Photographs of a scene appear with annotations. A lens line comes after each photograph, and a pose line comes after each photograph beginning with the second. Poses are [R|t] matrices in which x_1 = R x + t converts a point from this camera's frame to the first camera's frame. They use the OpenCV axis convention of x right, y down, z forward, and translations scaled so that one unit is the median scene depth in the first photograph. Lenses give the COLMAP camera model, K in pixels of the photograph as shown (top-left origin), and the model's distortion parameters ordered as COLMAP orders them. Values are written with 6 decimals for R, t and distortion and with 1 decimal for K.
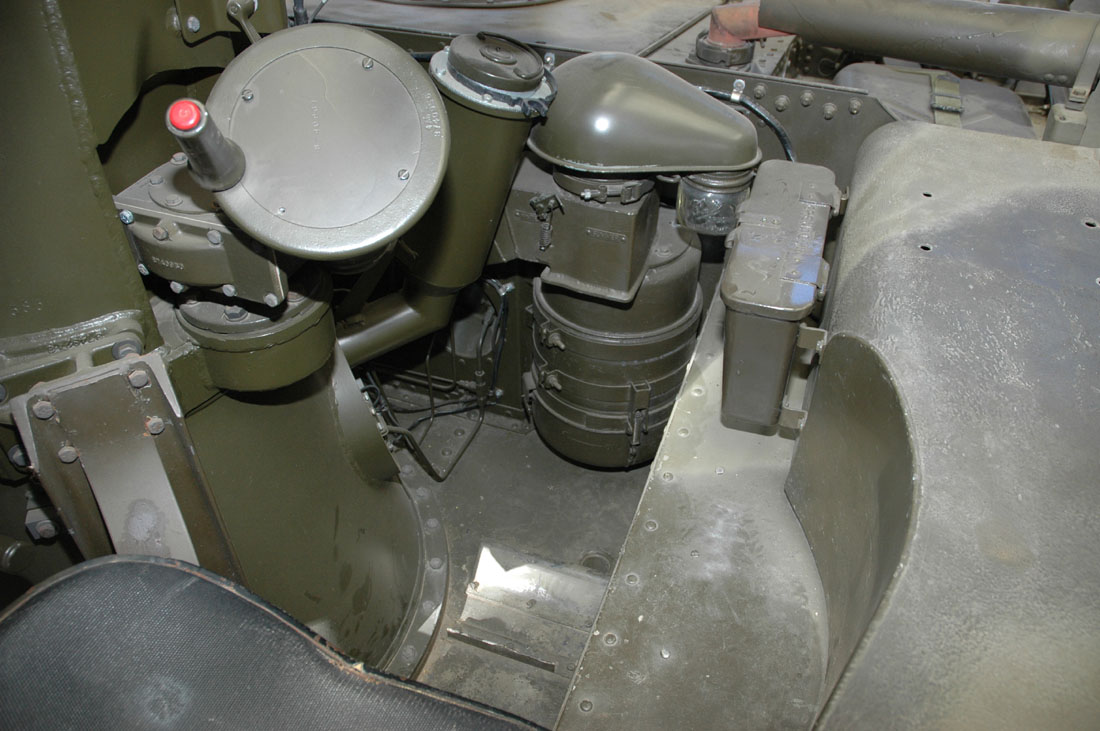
lens RADIAL K [[835.7, 0, 542.7], [0, 835.7, 364.2], [0, 0, 1]] dist [-0.137298, 0.096817]
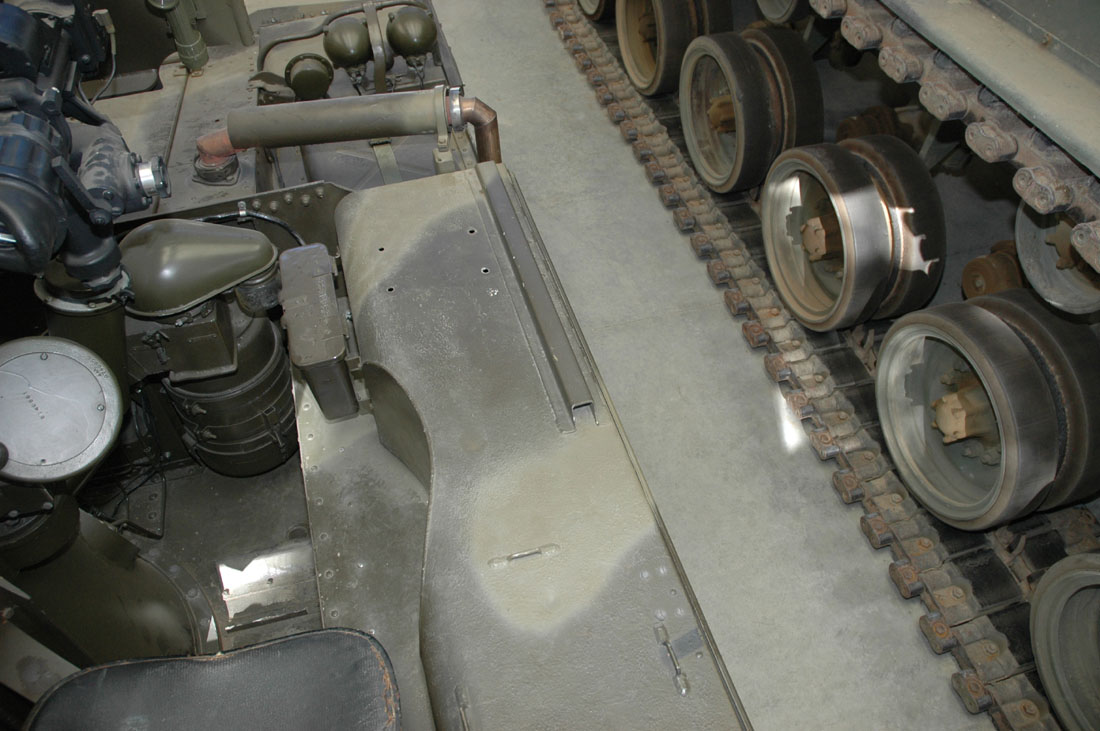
lens RADIAL K [[835.7, 0, 537.2], [0, 835.7, 370.1], [0, 0, 1]] dist [-0.137298, 0.096817]
pose [[0.807263, -0.446028, 0.386504, -0.028929], [0.394826, 0.894887, 0.208061, -0.173800], [-0.438678, -0.015358, 0.898513, -0.542456]]
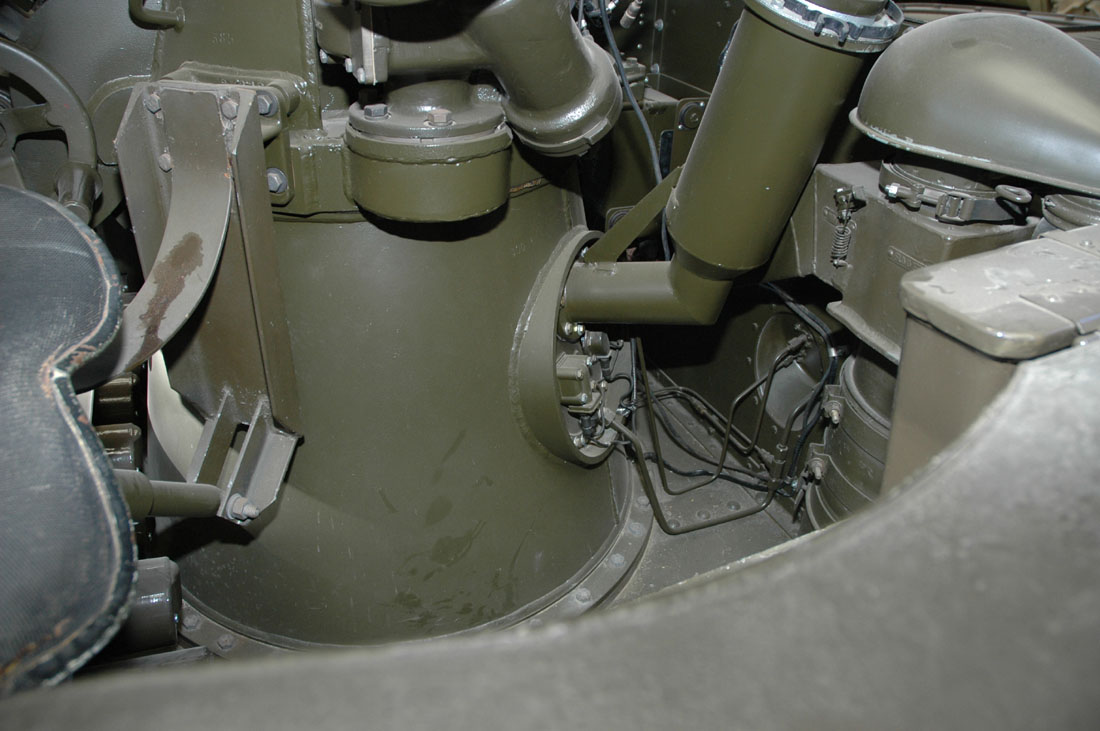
lens RADIAL K [[835.7, 0, 569.0], [0, 835.7, 355.8], [0, 0, 1]] dist [-0.137298, 0.096817]
pose [[0.709310, 0.378049, -0.594944, 0.317746], [-0.481460, 0.876300, -0.017178, 0.066184], [0.514855, 0.298626, 0.803584, 0.320950]]
